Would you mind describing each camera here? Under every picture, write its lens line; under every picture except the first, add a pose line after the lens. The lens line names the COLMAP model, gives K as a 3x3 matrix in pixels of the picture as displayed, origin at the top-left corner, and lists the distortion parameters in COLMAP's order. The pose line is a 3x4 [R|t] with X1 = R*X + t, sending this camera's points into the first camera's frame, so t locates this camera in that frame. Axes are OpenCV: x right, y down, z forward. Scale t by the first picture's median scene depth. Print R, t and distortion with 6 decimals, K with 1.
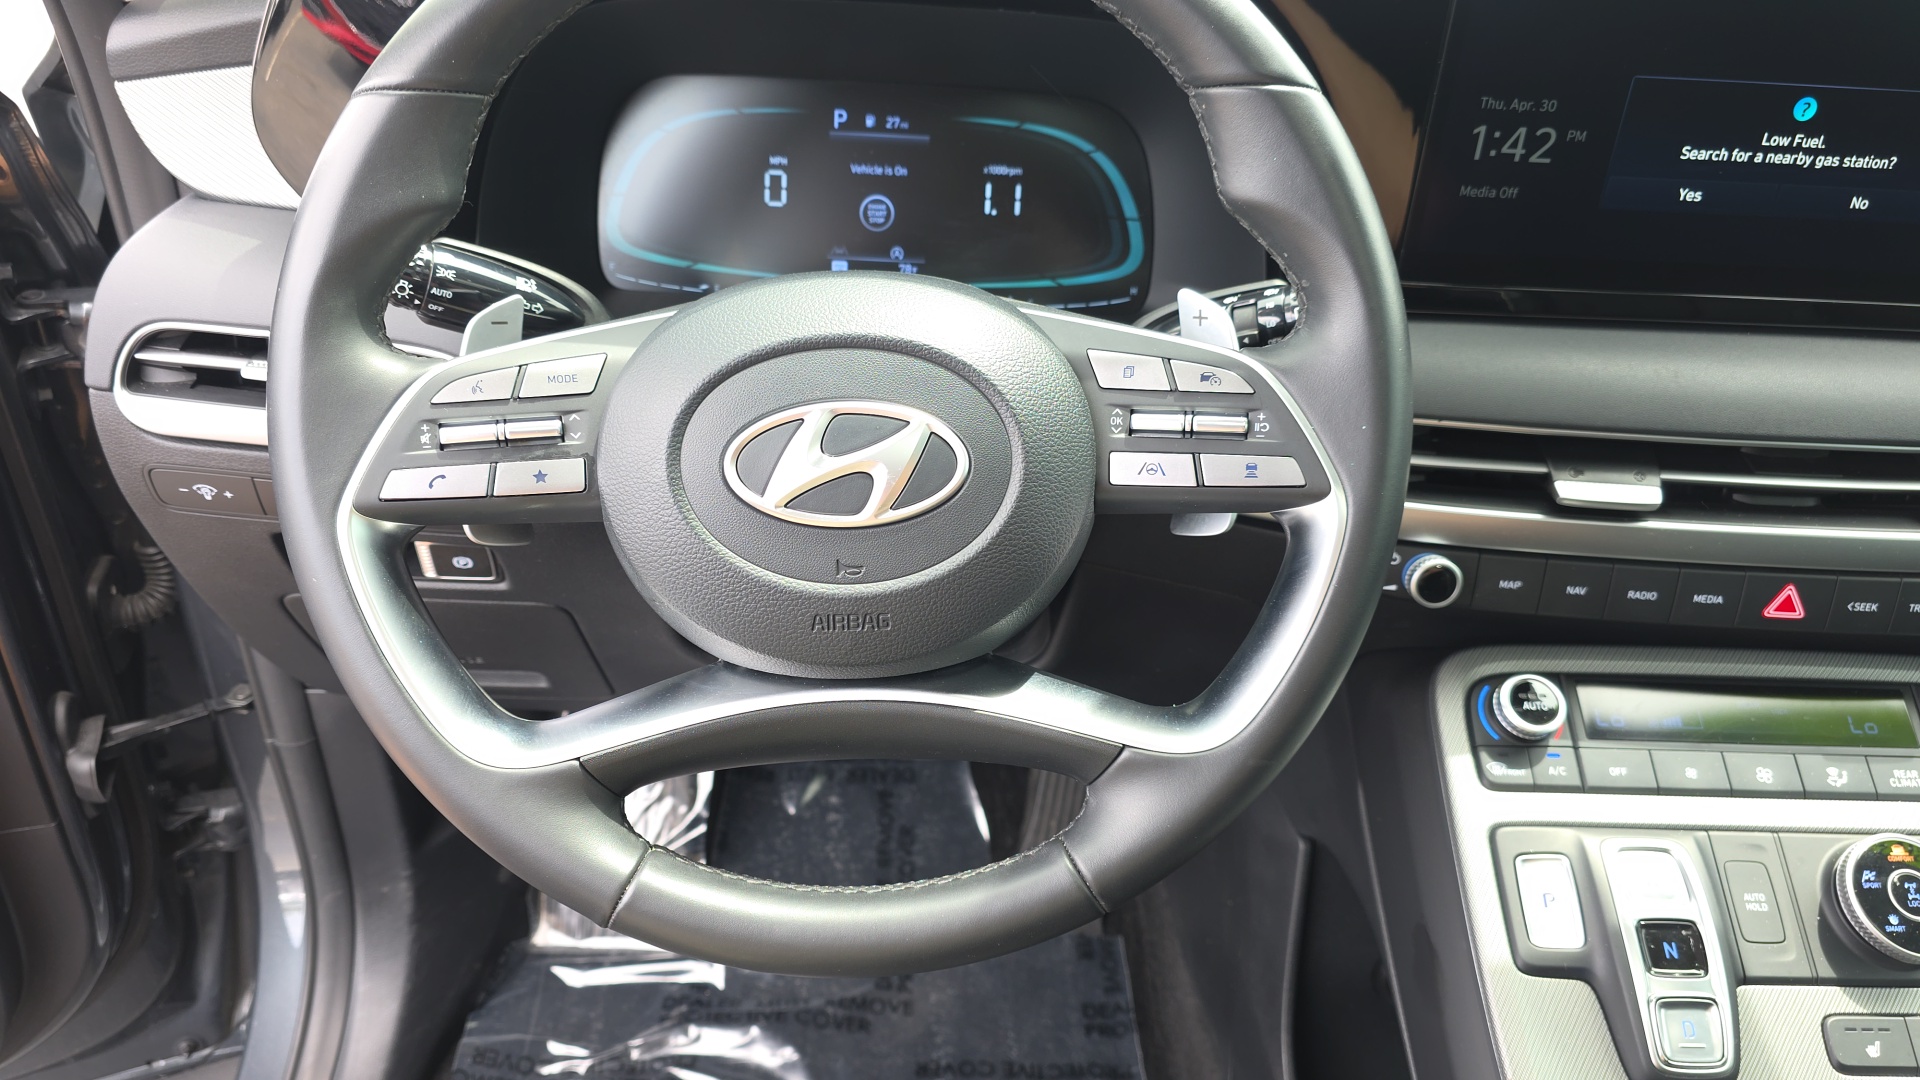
lens RADIAL K [[1277.9, 0, 978.9], [0, 1277.9, 541.0], [0, 0, 1]] dist [0.048670, -0.059010]
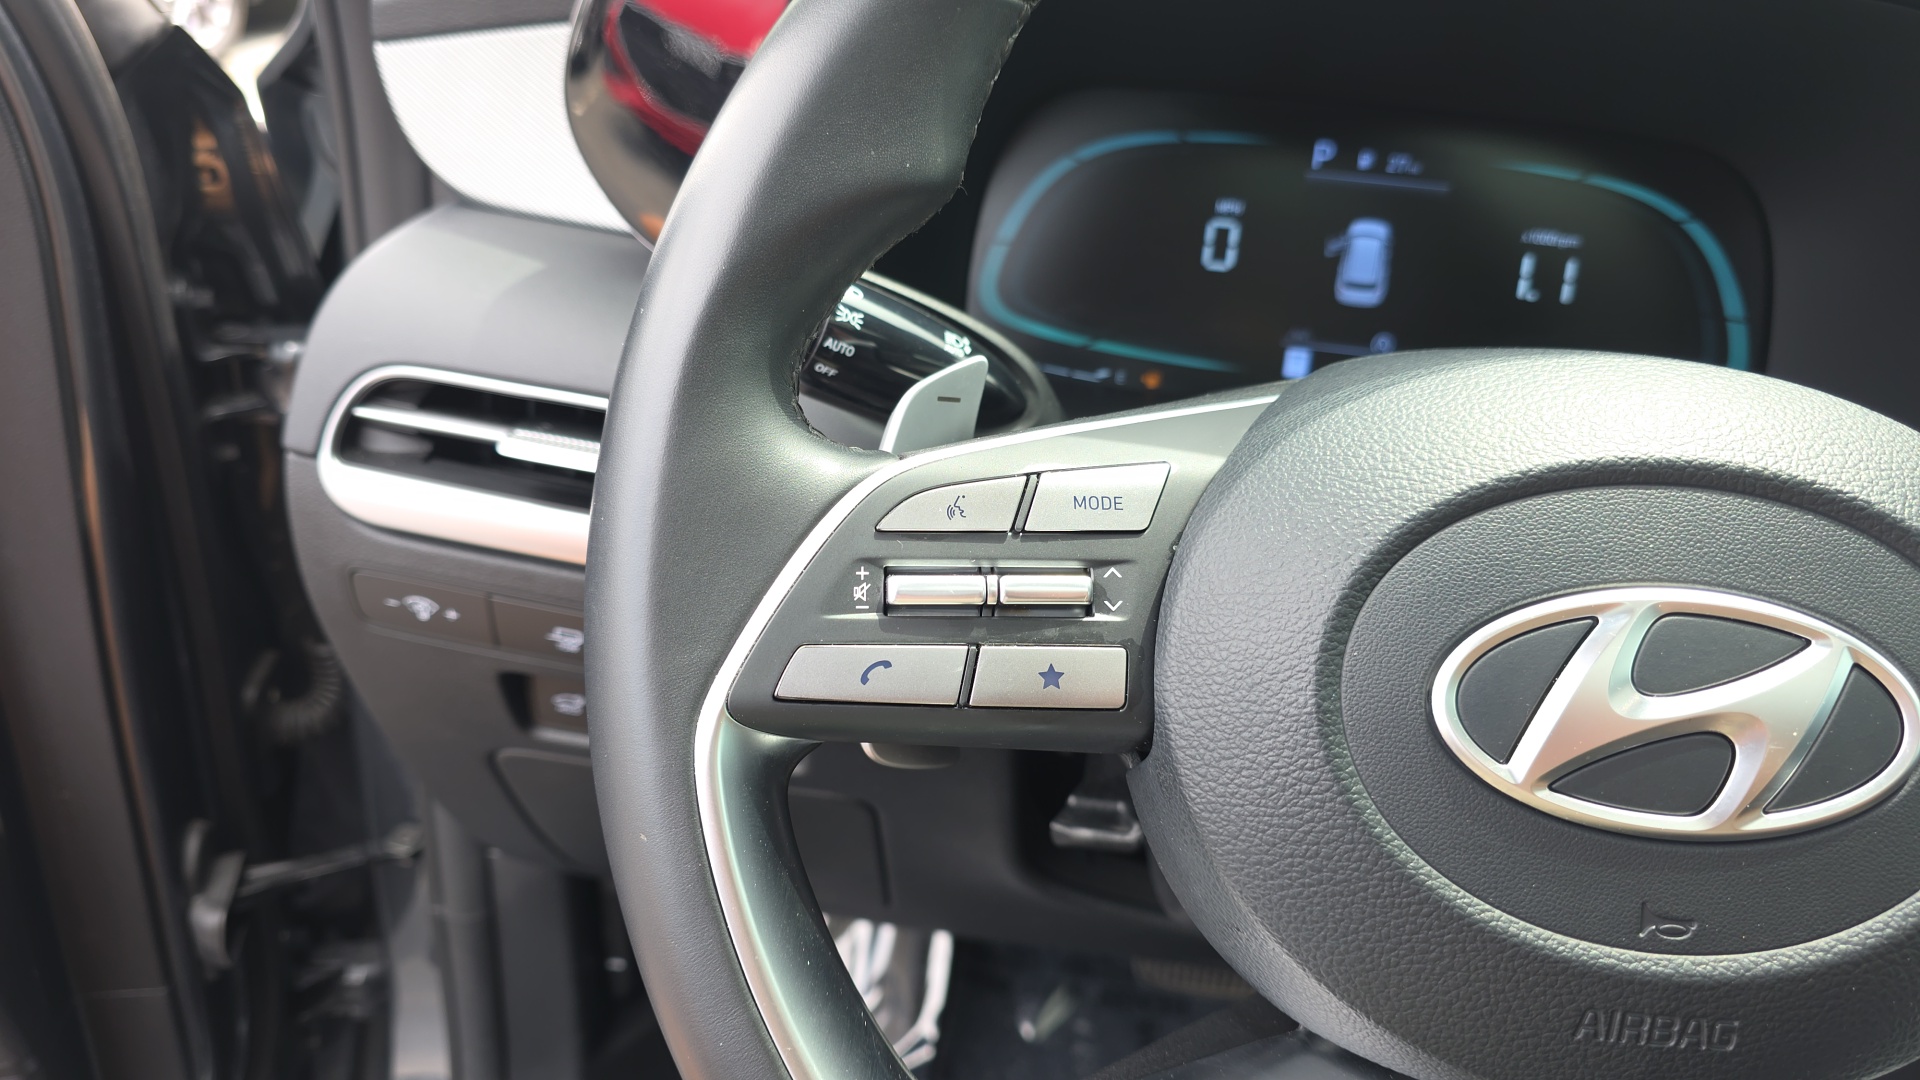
lens RADIAL K [[1326.0, 0, 1005.0], [0, 1326.0, 538.5], [0, 0, 1]] dist [0.043439, -0.086471]
pose [[0.992315, 0.080509, -0.093960, -0.227705], [-0.088993, 0.991967, -0.089895, -0.040806], [0.085968, 0.097566, 0.991509, 0.314372]]
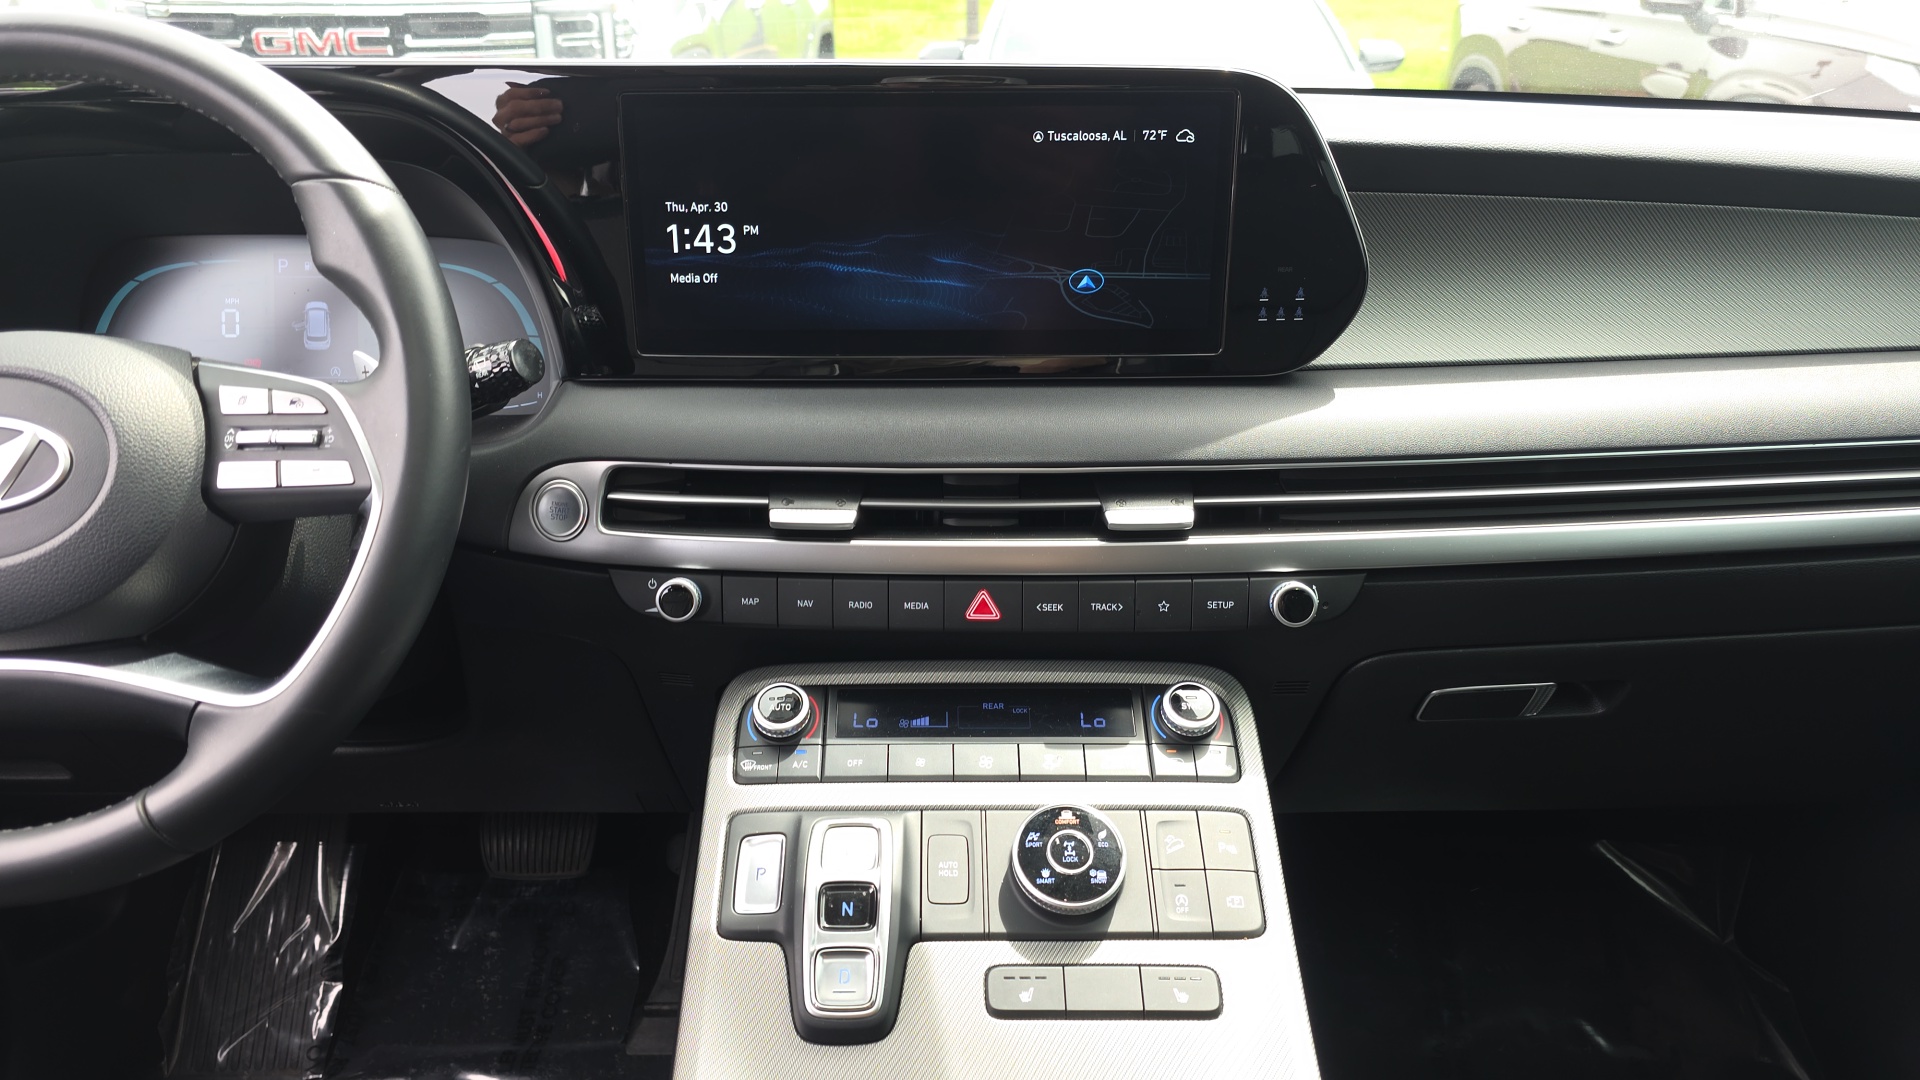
lens RADIAL K [[1254.5, 0, 937.6], [0, 1254.5, 531.7], [0, 0, 1]] dist [0.070466, -0.066921]
pose [[0.998570, -0.043153, -0.031565, 0.619239], [0.036416, 0.981221, -0.189419, 0.193293], [0.039147, 0.187999, 0.981389, -0.123311]]
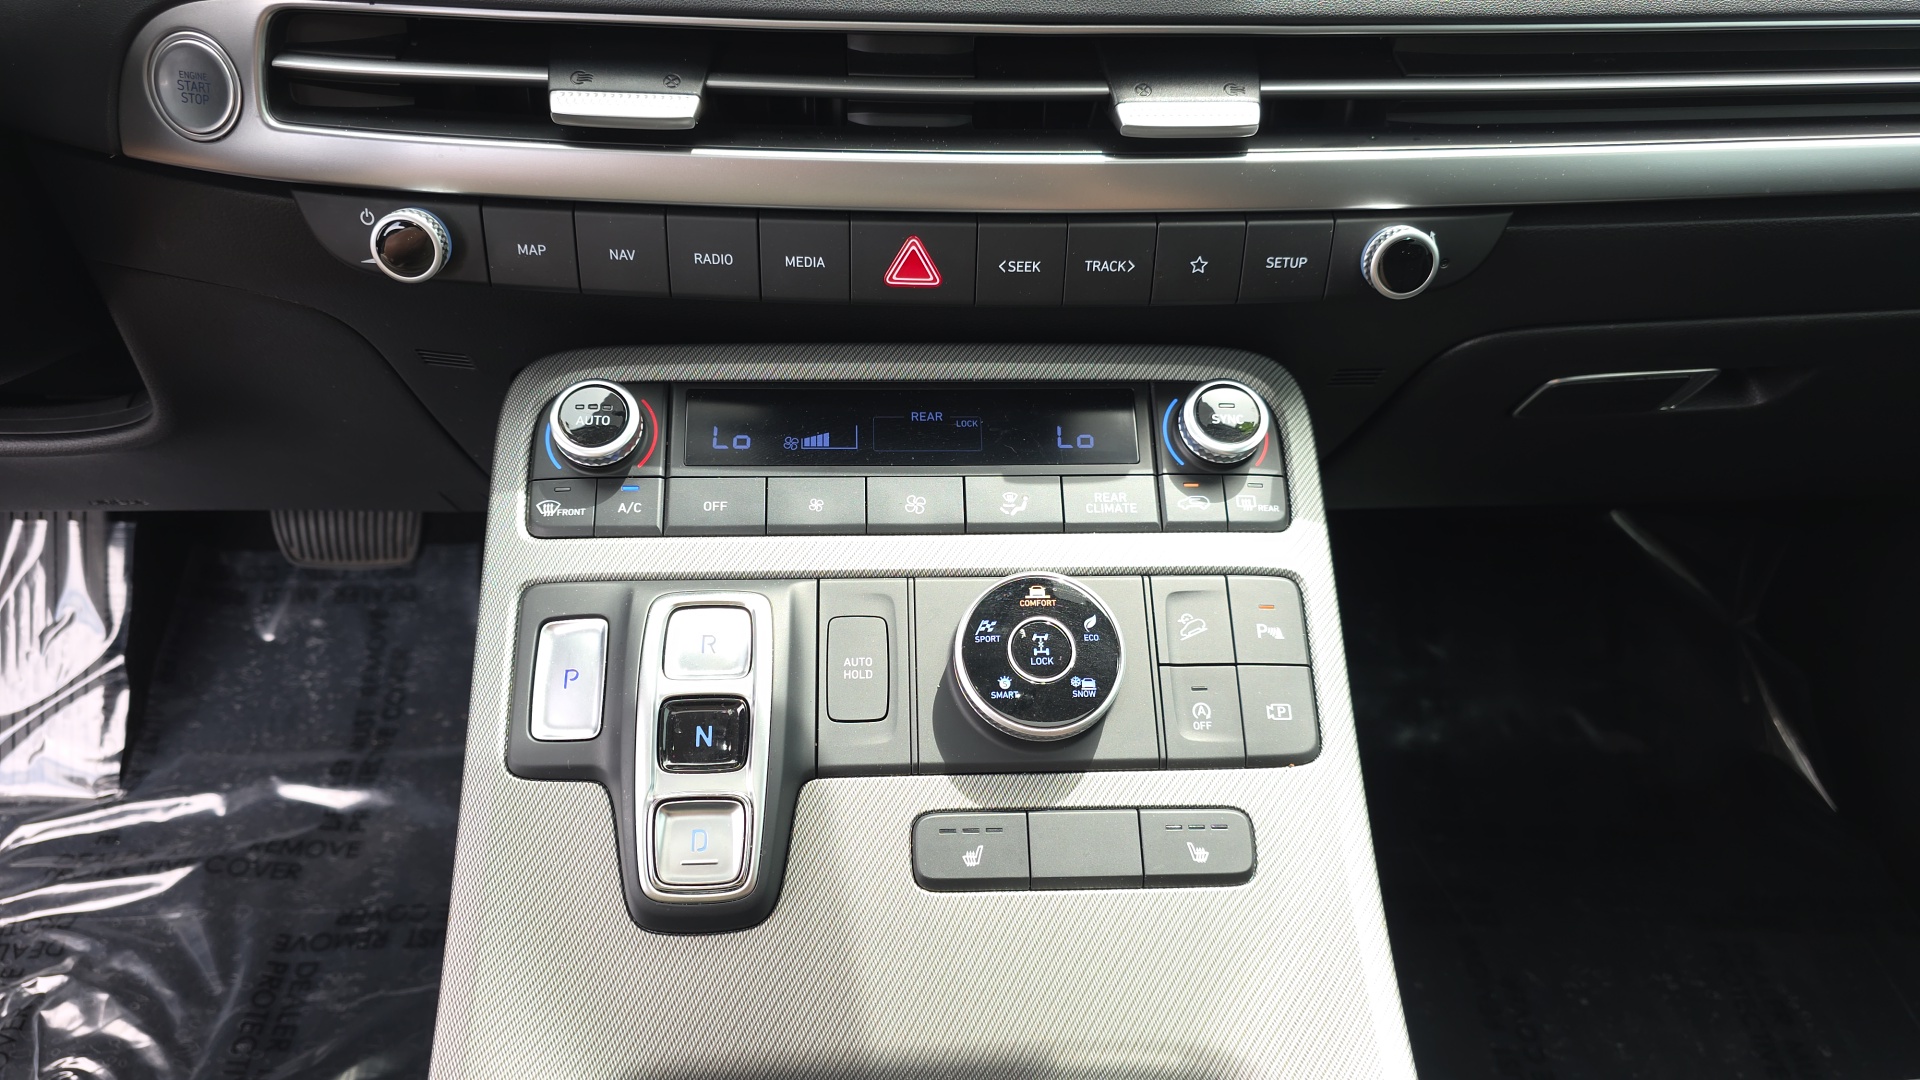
lens RADIAL K [[1289.4, 0, 932.1], [0, 1289.4, 539.2], [0, 0, 1]] dist [0.059139, -0.073174]
pose [[0.999229, -0.035827, 0.016047, 0.615235], [0.033643, 0.992175, 0.120237, 0.113792], [-0.020229, -0.119604, 0.992616, 0.259055]]
